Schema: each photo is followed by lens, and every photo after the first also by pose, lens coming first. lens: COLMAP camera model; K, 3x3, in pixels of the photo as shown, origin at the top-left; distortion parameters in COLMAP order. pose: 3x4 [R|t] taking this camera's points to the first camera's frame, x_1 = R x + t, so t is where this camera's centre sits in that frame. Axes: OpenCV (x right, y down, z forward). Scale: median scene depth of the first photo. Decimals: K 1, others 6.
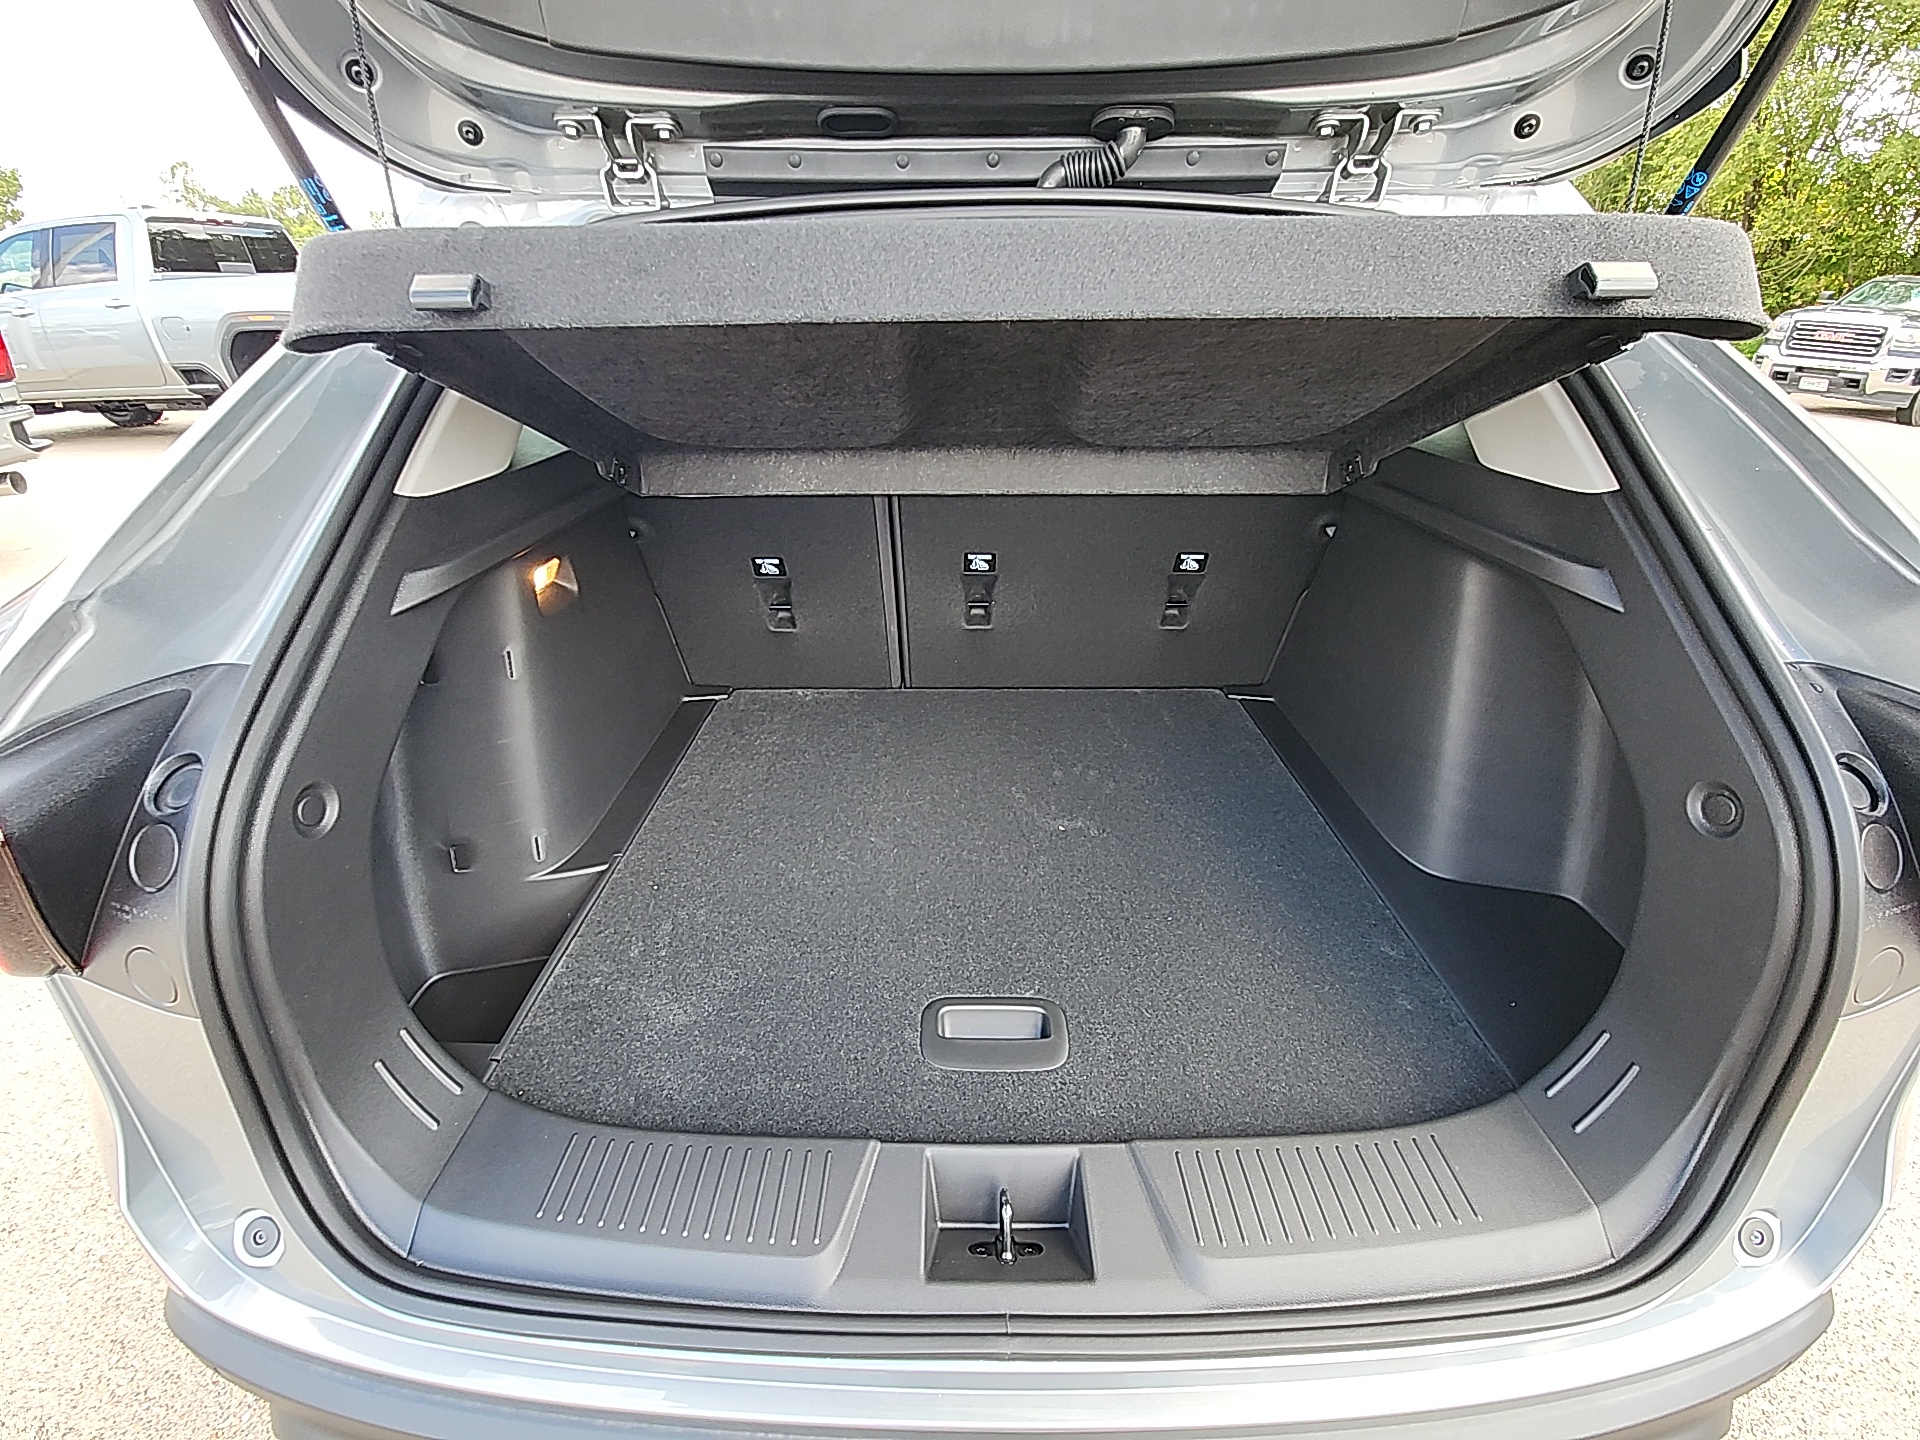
lens RADIAL K [[815.7, 0, 949.1], [0, 815.7, 715.5], [0, 0, 1]] dist [0.001790, -0.014699]
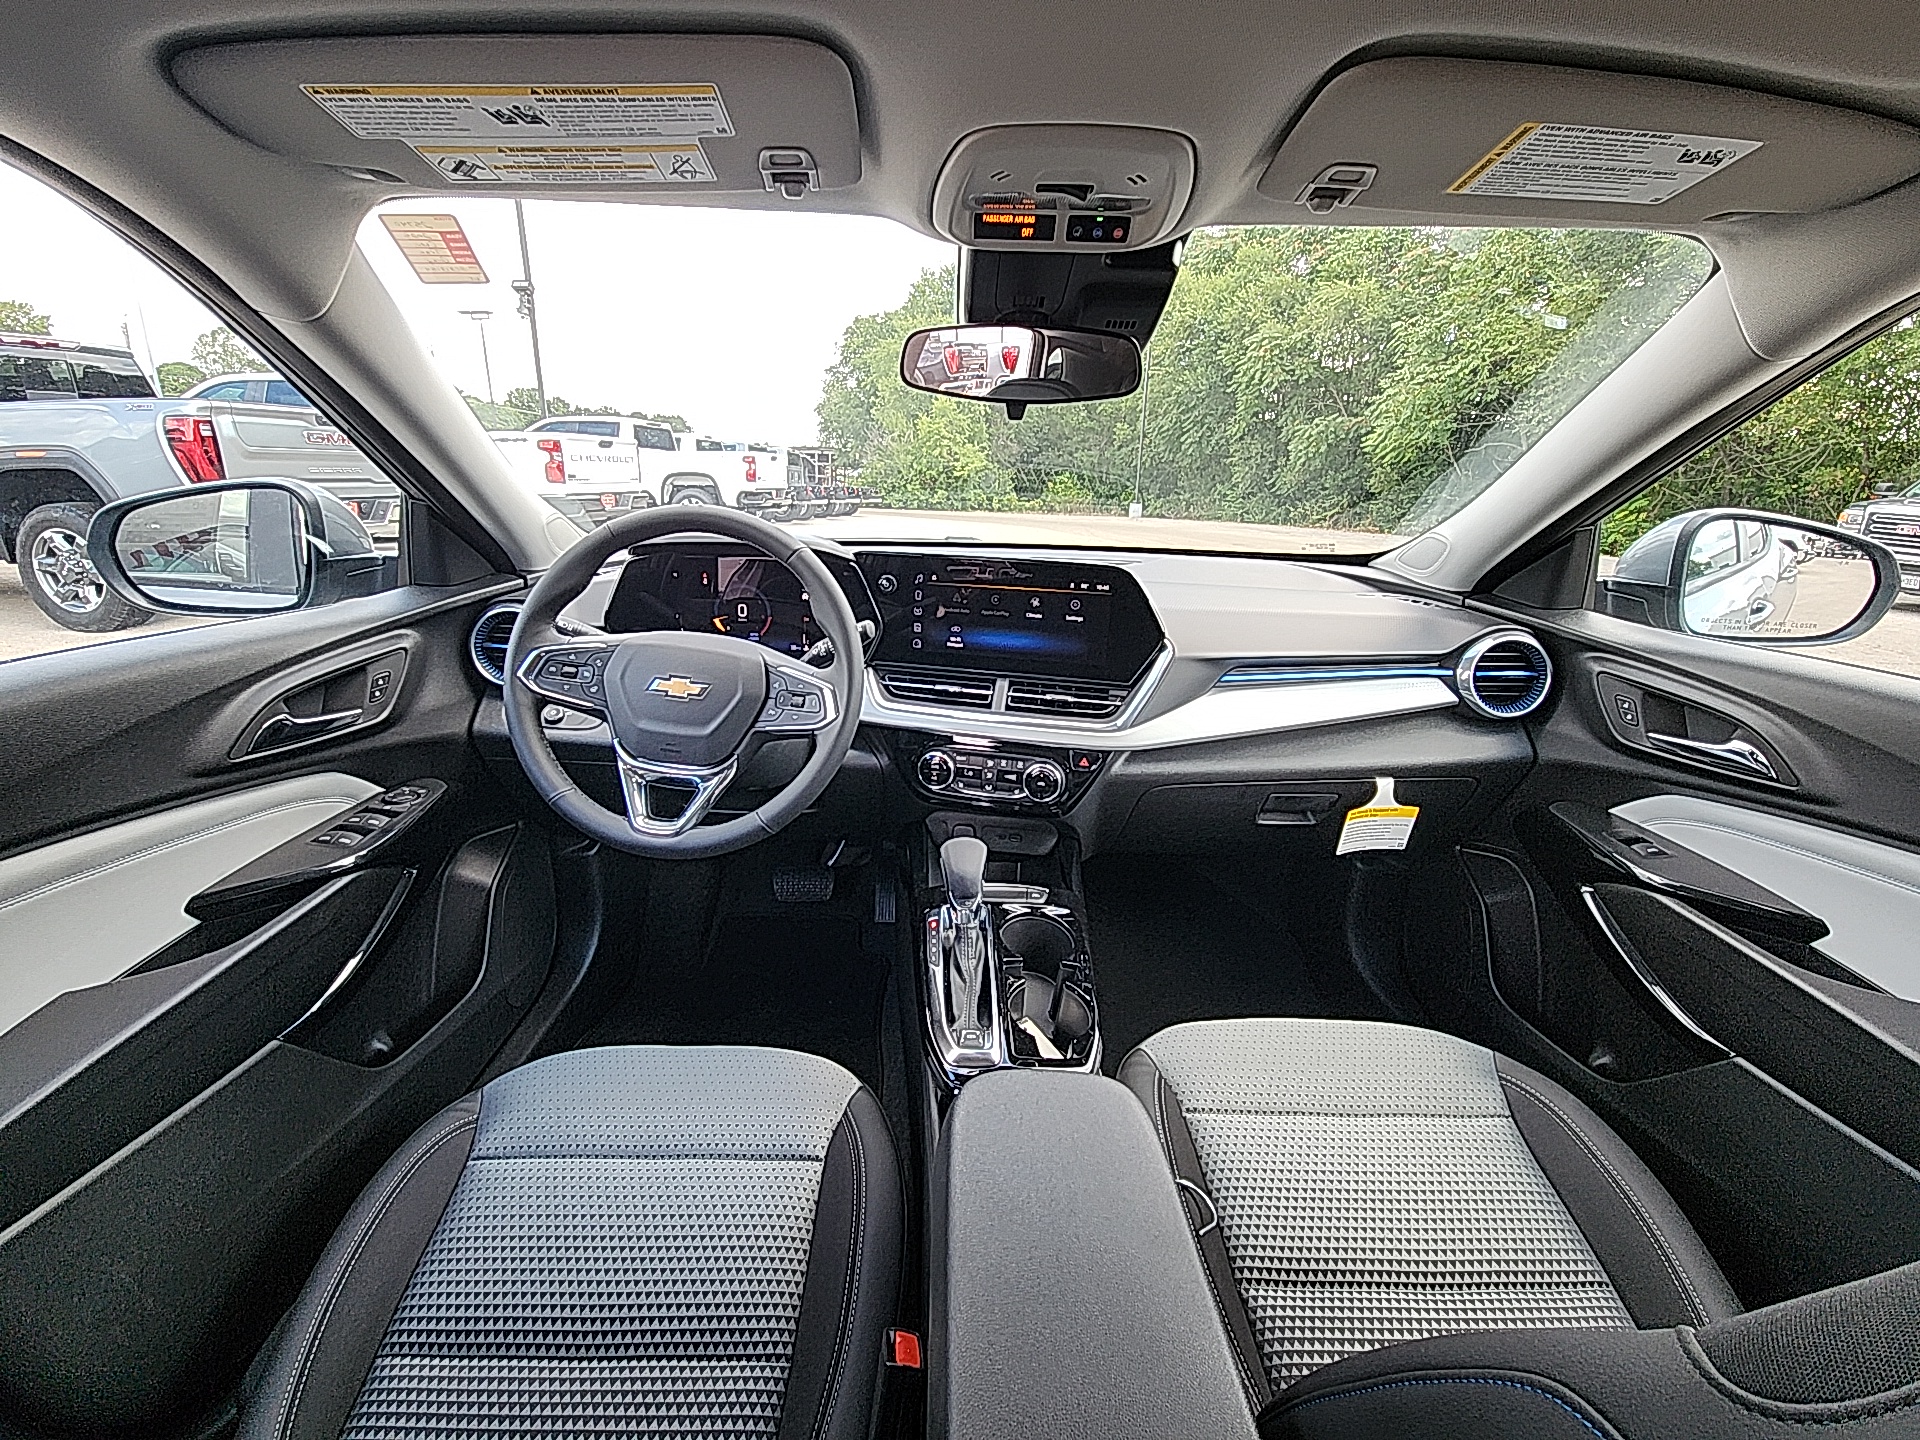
lens RADIAL K [[779.0, 0, 951.8], [0, 779.0, 709.8], [0, 0, 1]] dist [-0.003279, -0.000915]
pose [[0.999401, 0.024261, 0.024674, -0.025687], [-0.019281, 0.982523, -0.185142, -0.613869], [-0.028734, 0.184555, 0.982402, 1.335521]]
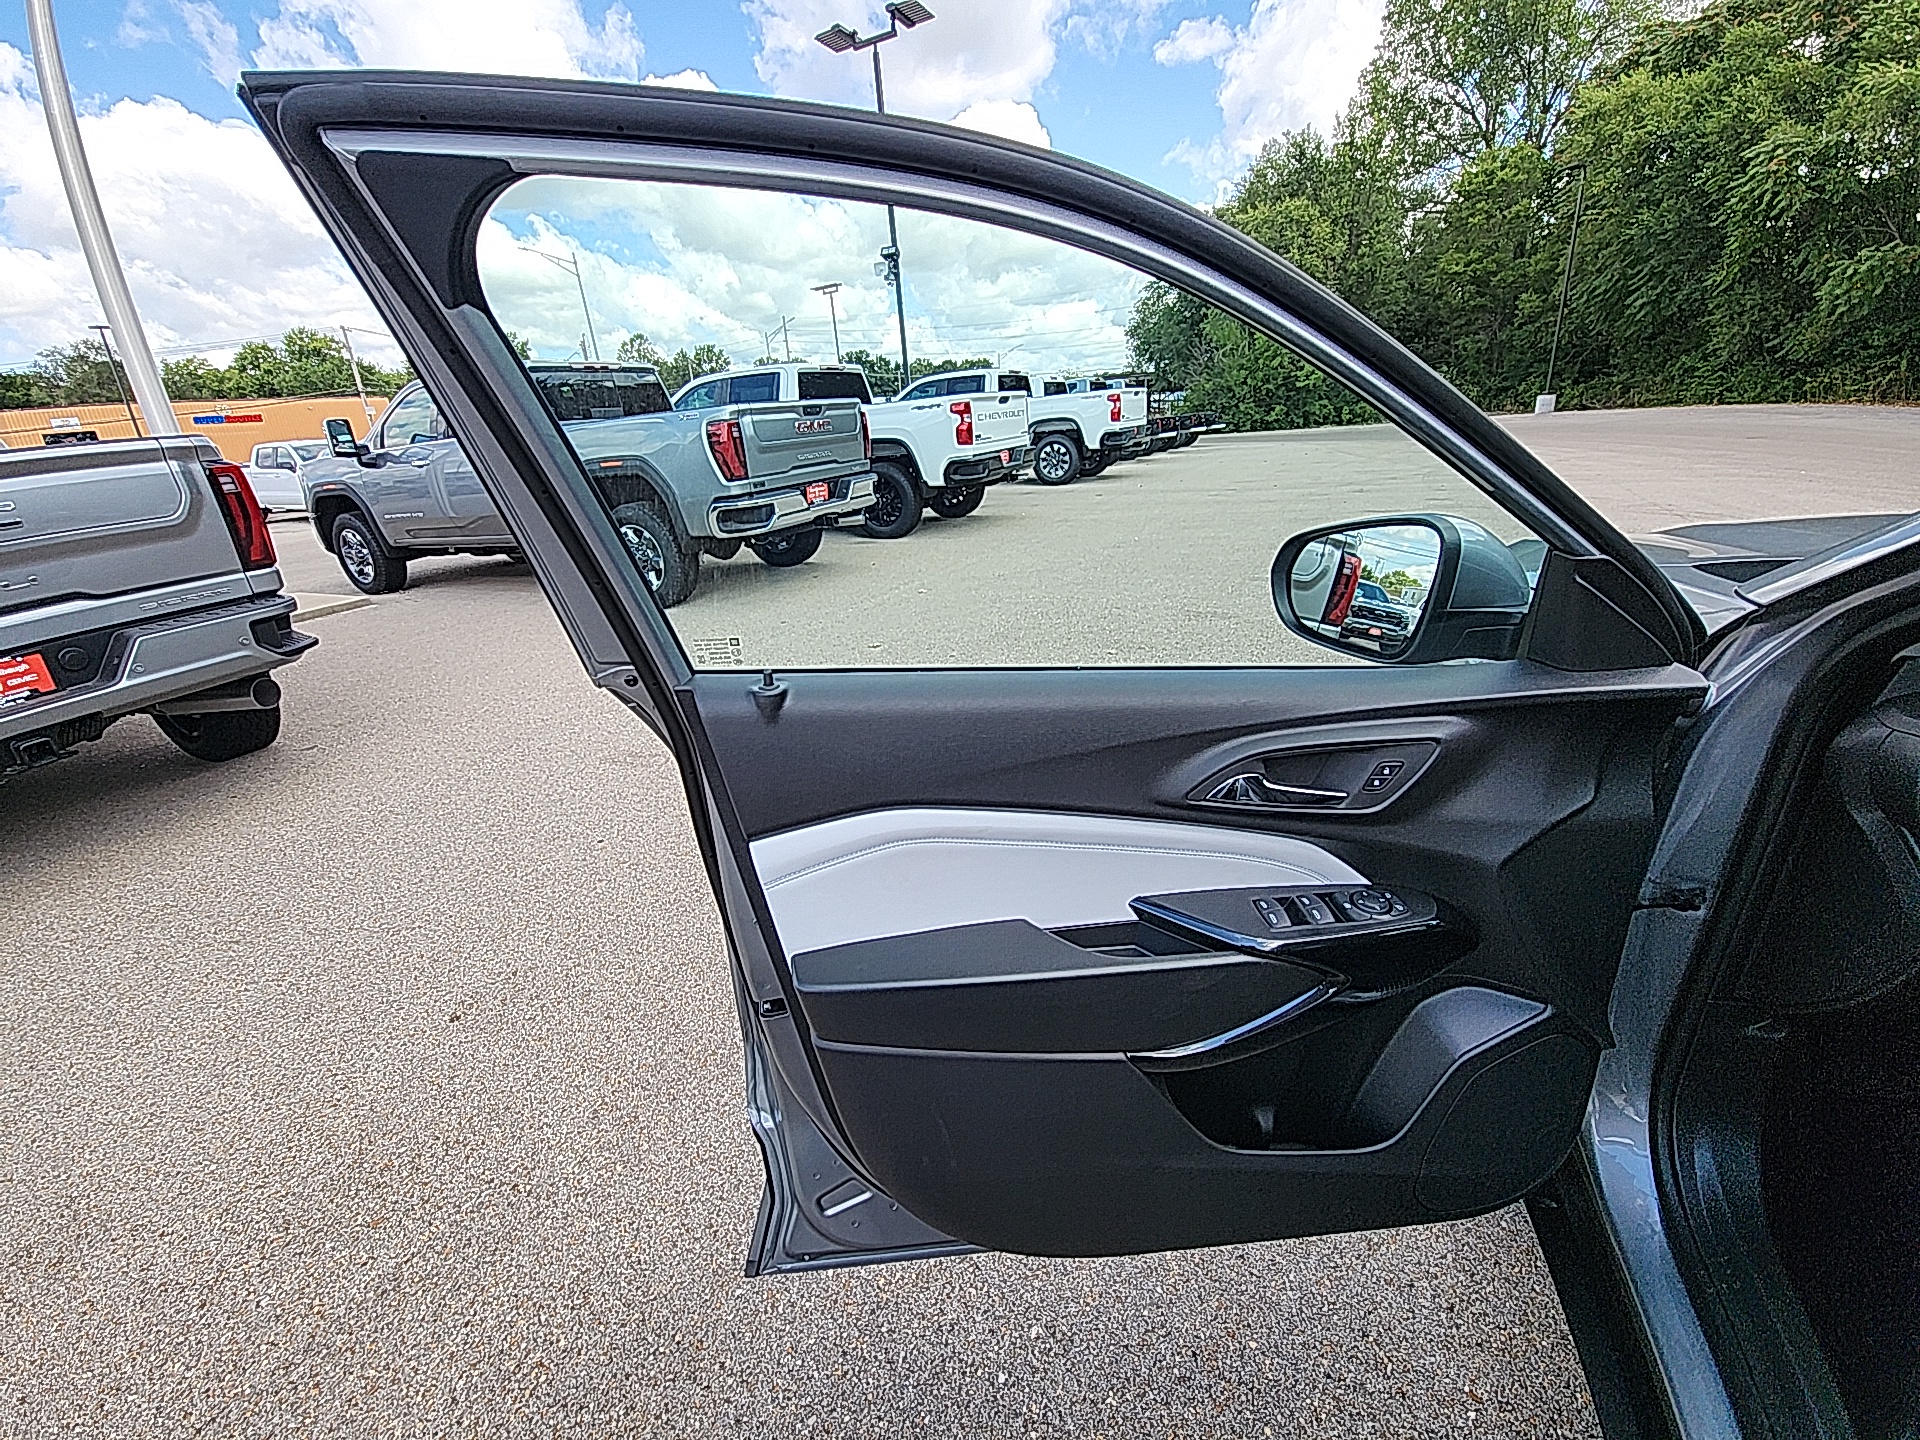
lens RADIAL K [[769.9, 0, 951.8], [0, 769.9, 714.3], [0, 0, 1]] dist [0.024705, -0.015206]
pose [[0.941077, 0.052171, -0.334143, -0.776904], [-0.083122, 0.993403, -0.079000, -0.744430], [0.327817, 0.102120, 0.939206, 1.390347]]
